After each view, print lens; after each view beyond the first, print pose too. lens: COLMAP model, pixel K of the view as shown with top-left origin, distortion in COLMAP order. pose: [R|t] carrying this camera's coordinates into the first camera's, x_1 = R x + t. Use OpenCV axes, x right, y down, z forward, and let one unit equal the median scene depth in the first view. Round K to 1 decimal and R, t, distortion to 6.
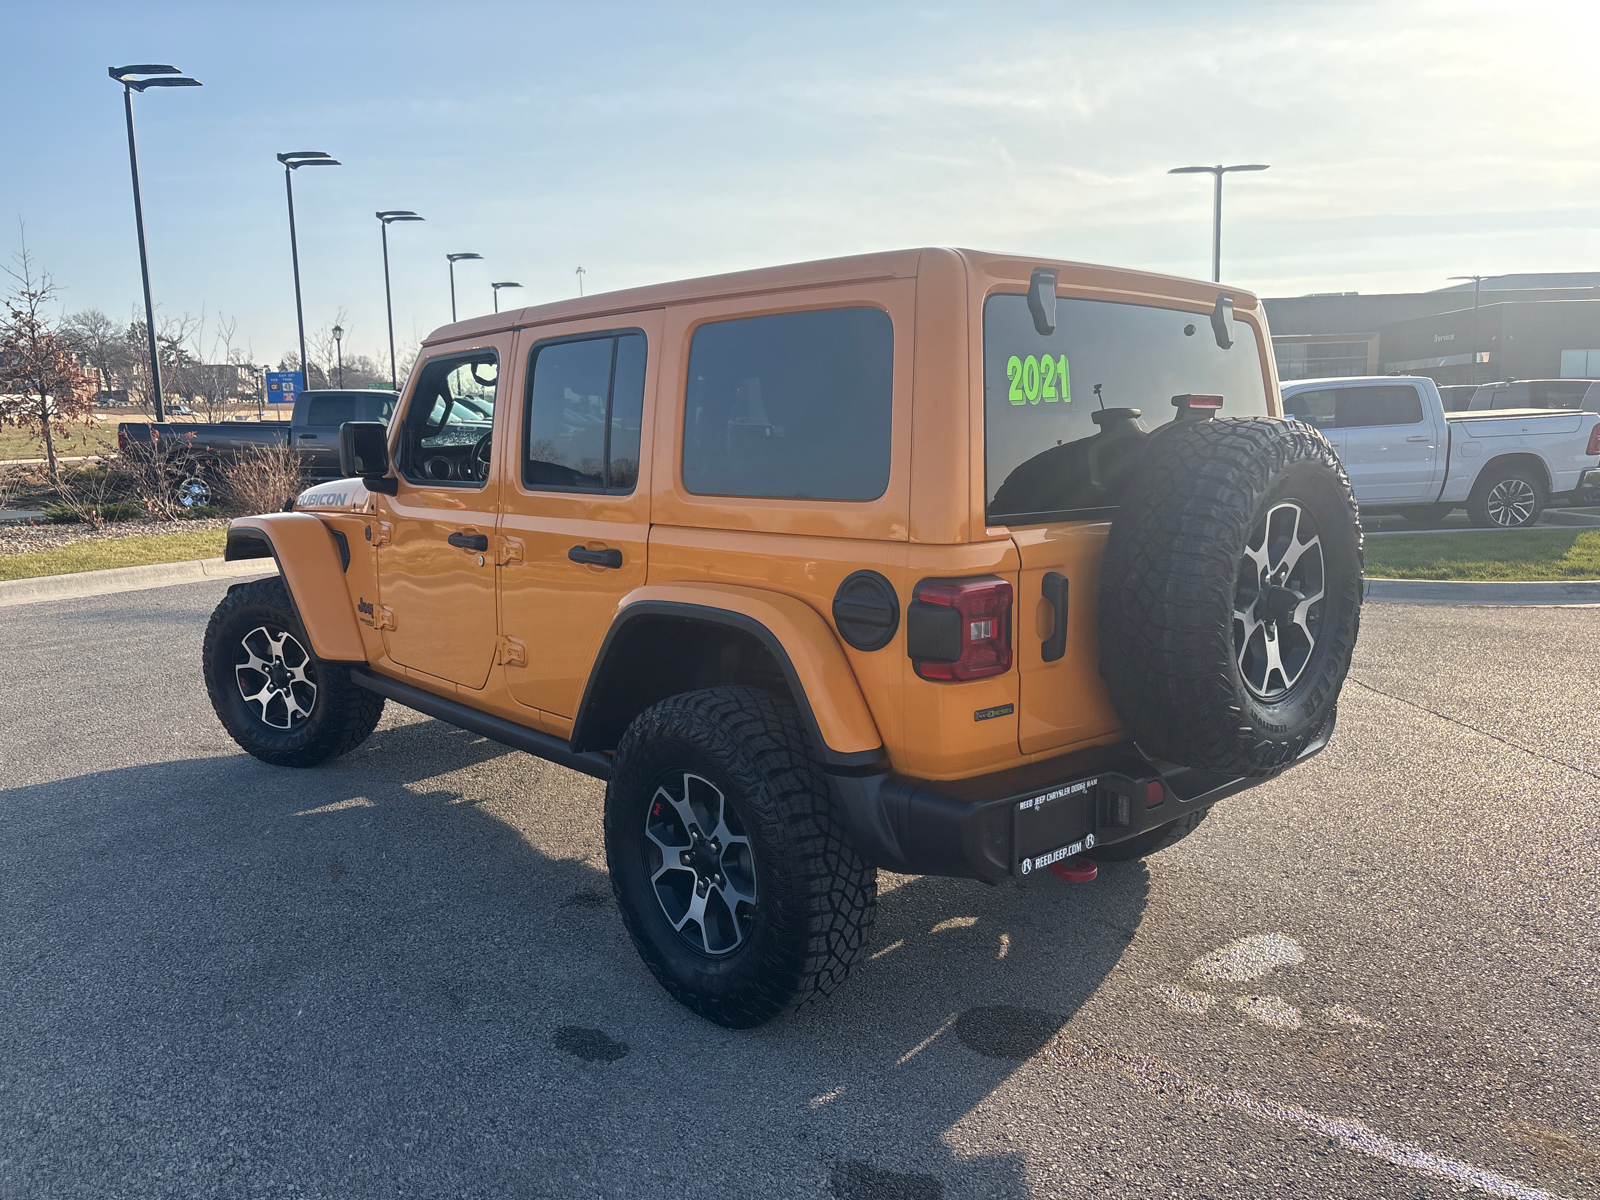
lens RADIAL K [[1213.6, 0, 782.8], [0, 1213.6, 600.1], [0, 0, 1]] dist [0.018828, -0.008212]
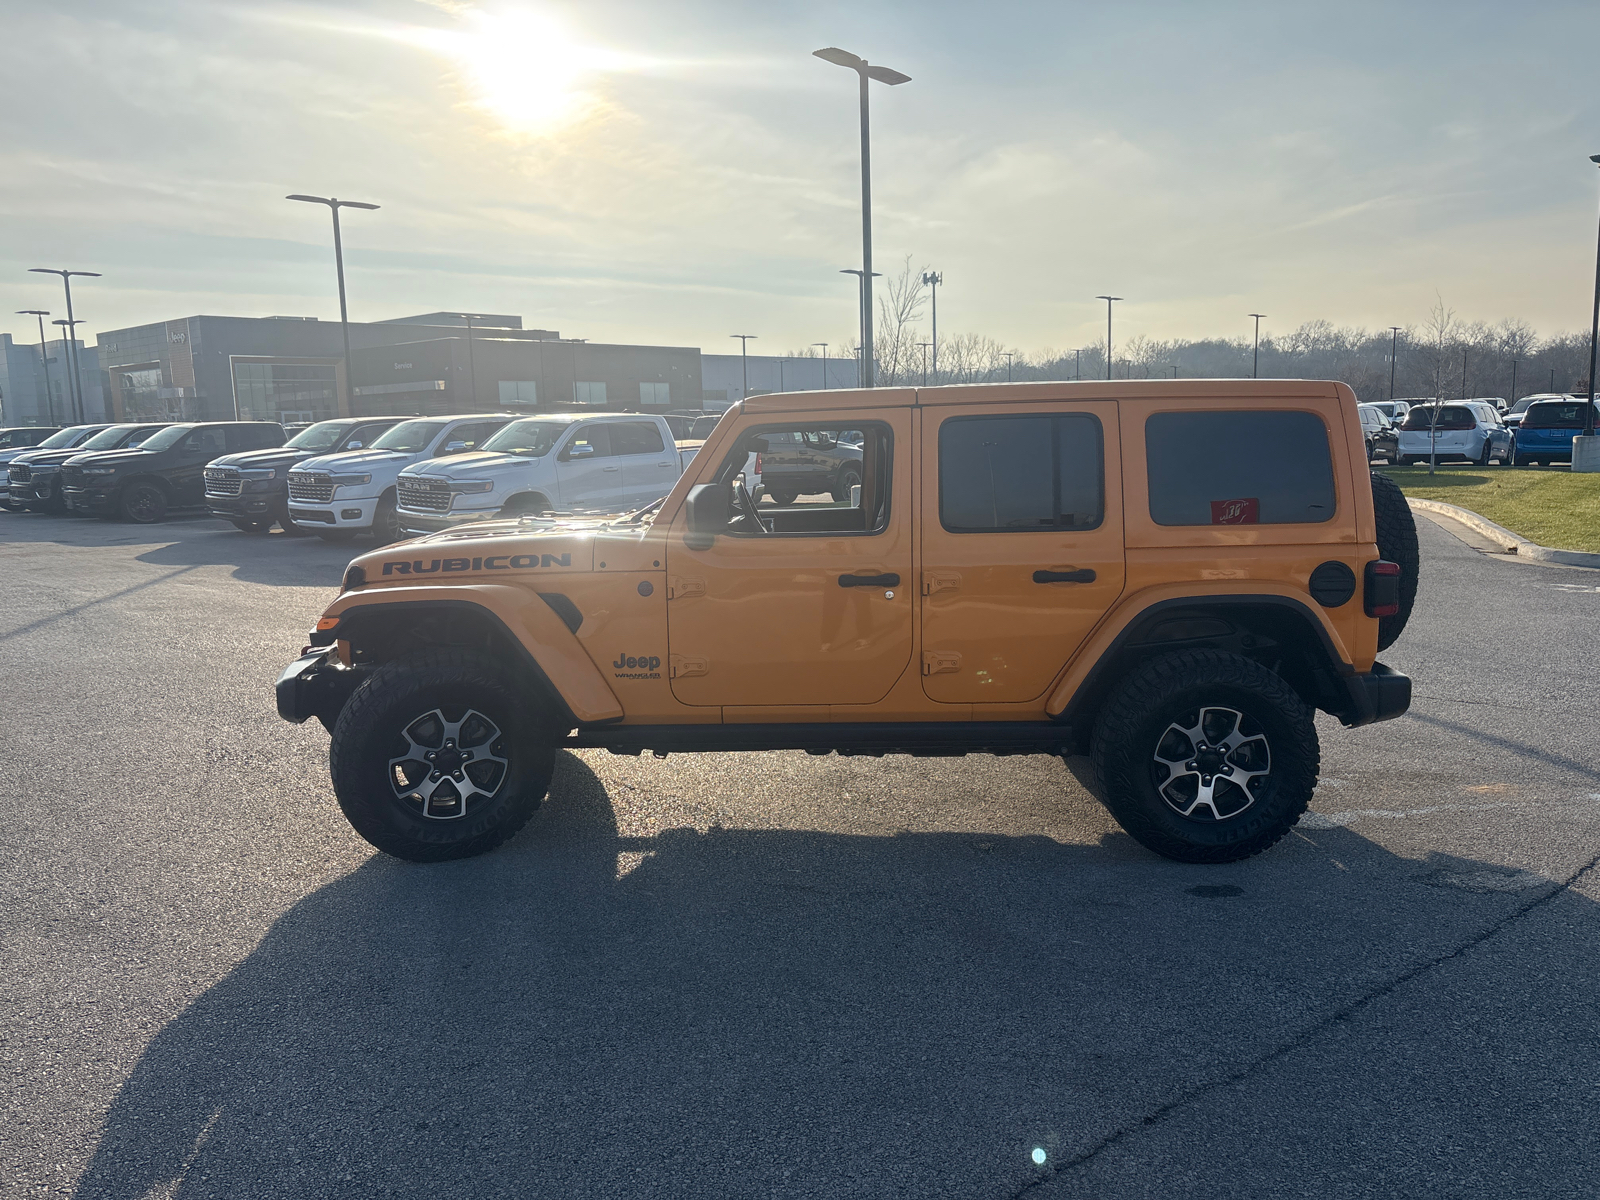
lens RADIAL K [[1210.0, 0, 785.4], [0, 1210.0, 612.5], [0, 0, 1]] dist [0.021246, -0.004381]
pose [[0.672900, -0.107754, 0.731843, -1.494610], [0.110949, 0.992844, 0.044170, -0.099601], [-0.731366, 0.051475, 0.680040, 0.327744]]
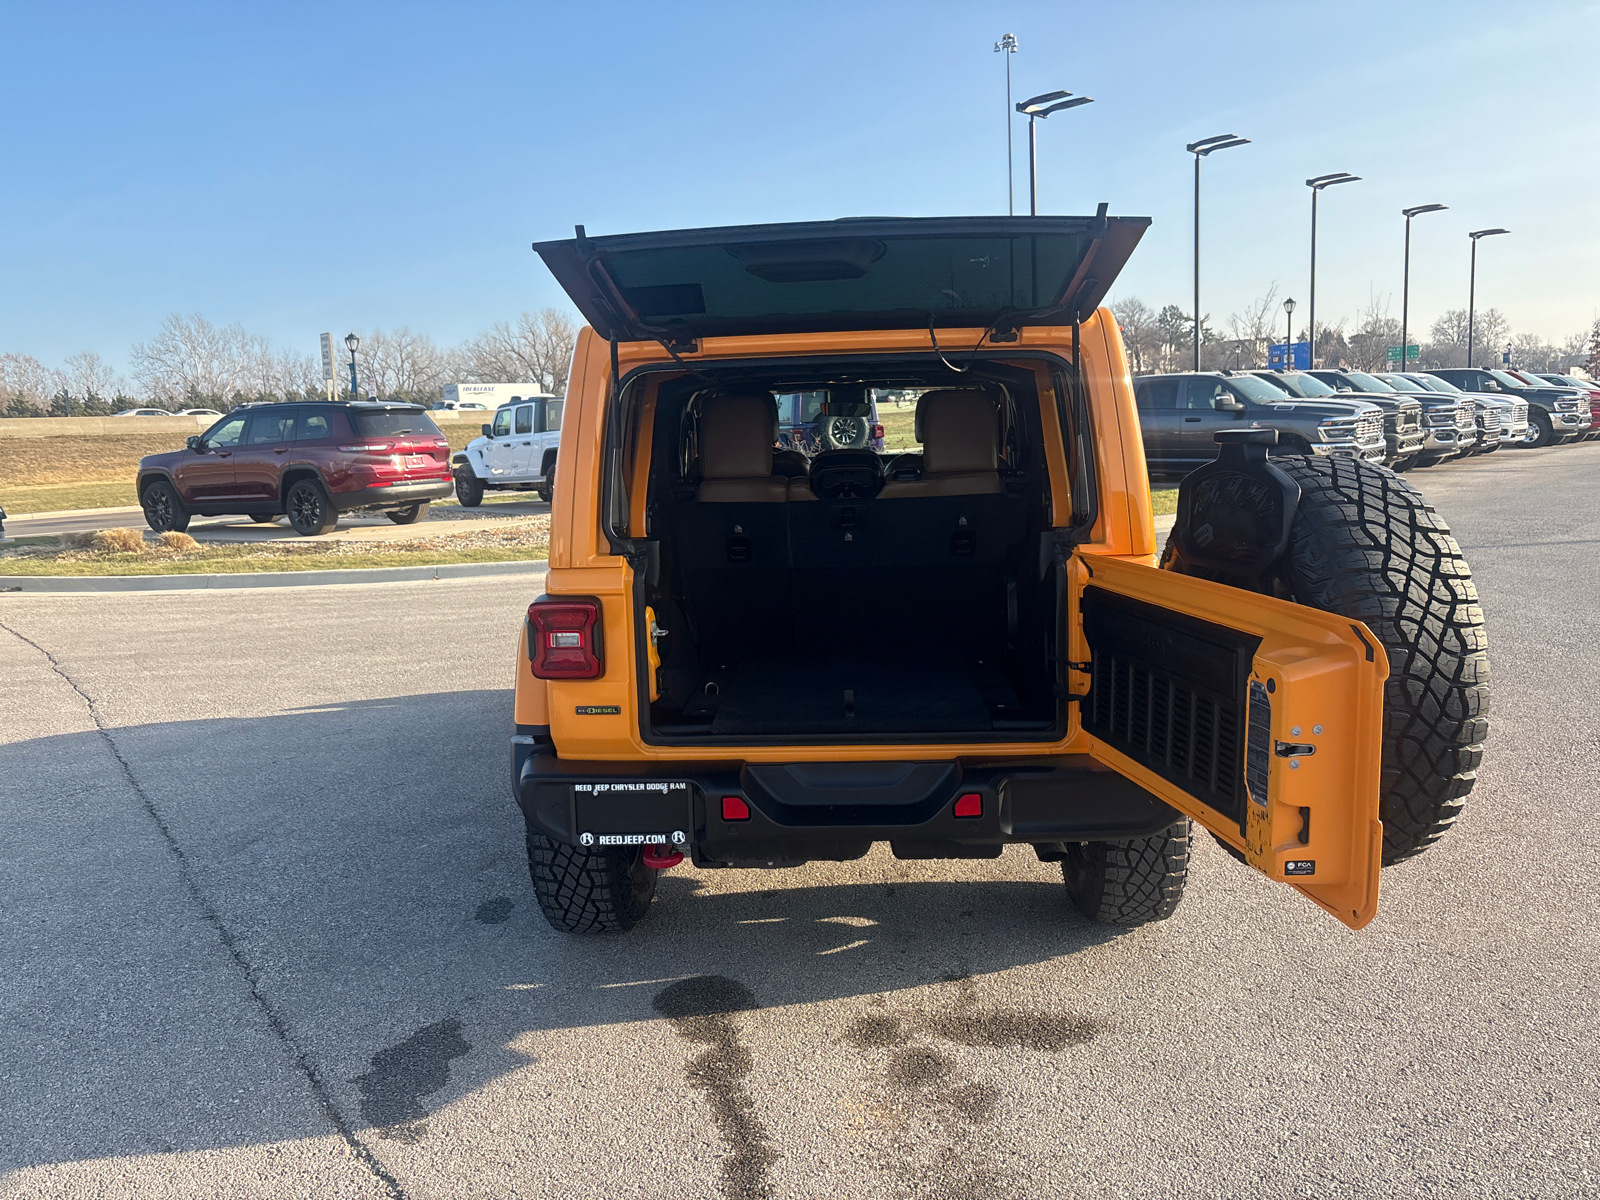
lens RADIAL K [[1216.1, 0, 786.9], [0, 1216.1, 590.1], [0, 0, 1]] dist [0.012578, -0.000044]
pose [[0.704734, 0.077688, -0.705205, 0.964686], [-0.066383, 0.996847, 0.043477, -0.076444], [0.706359, 0.016174, 0.707669, 0.232152]]
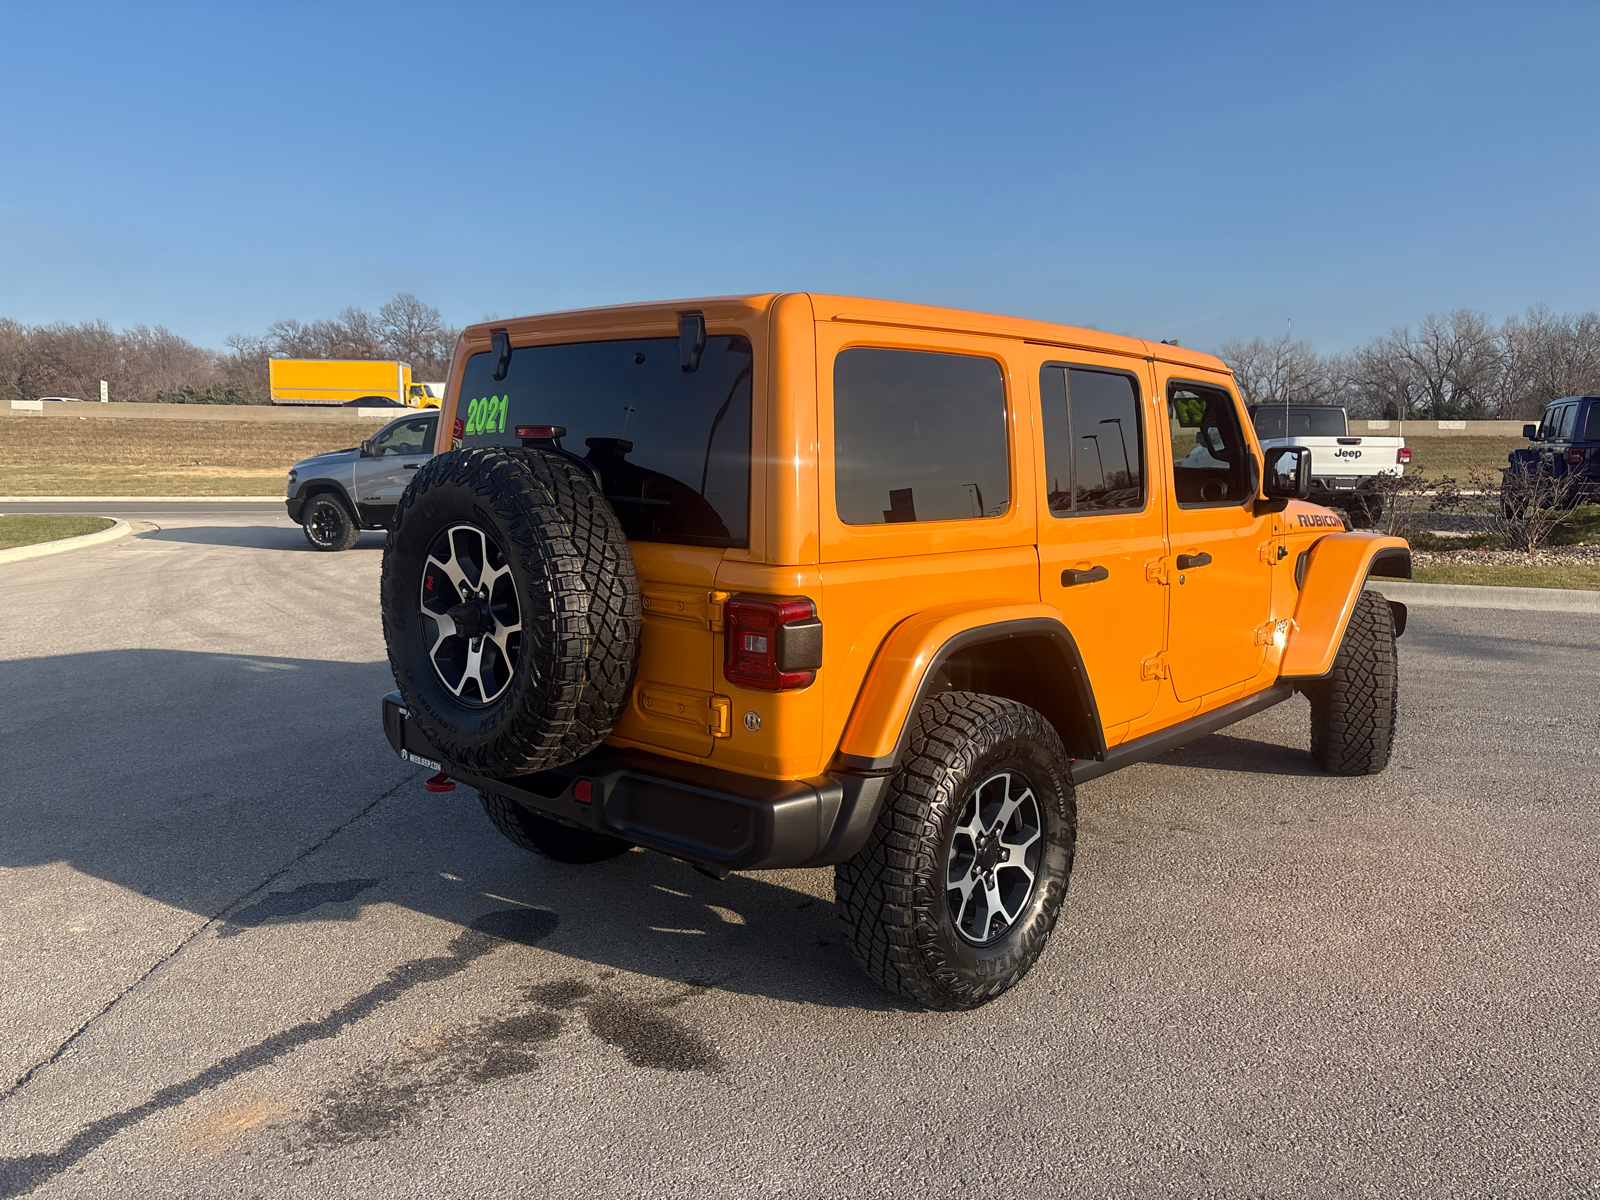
lens RADIAL K [[1210.0, 0, 785.4], [0, 1210.0, 612.5], [0, 0, 1]] dist [0.021246, -0.004381]
pose [[0.089793, 0.145497, -0.985276, 1.346705], [-0.146550, 0.980434, 0.131426, -0.166630], [0.985119, 0.132591, 0.109359, 1.042058]]
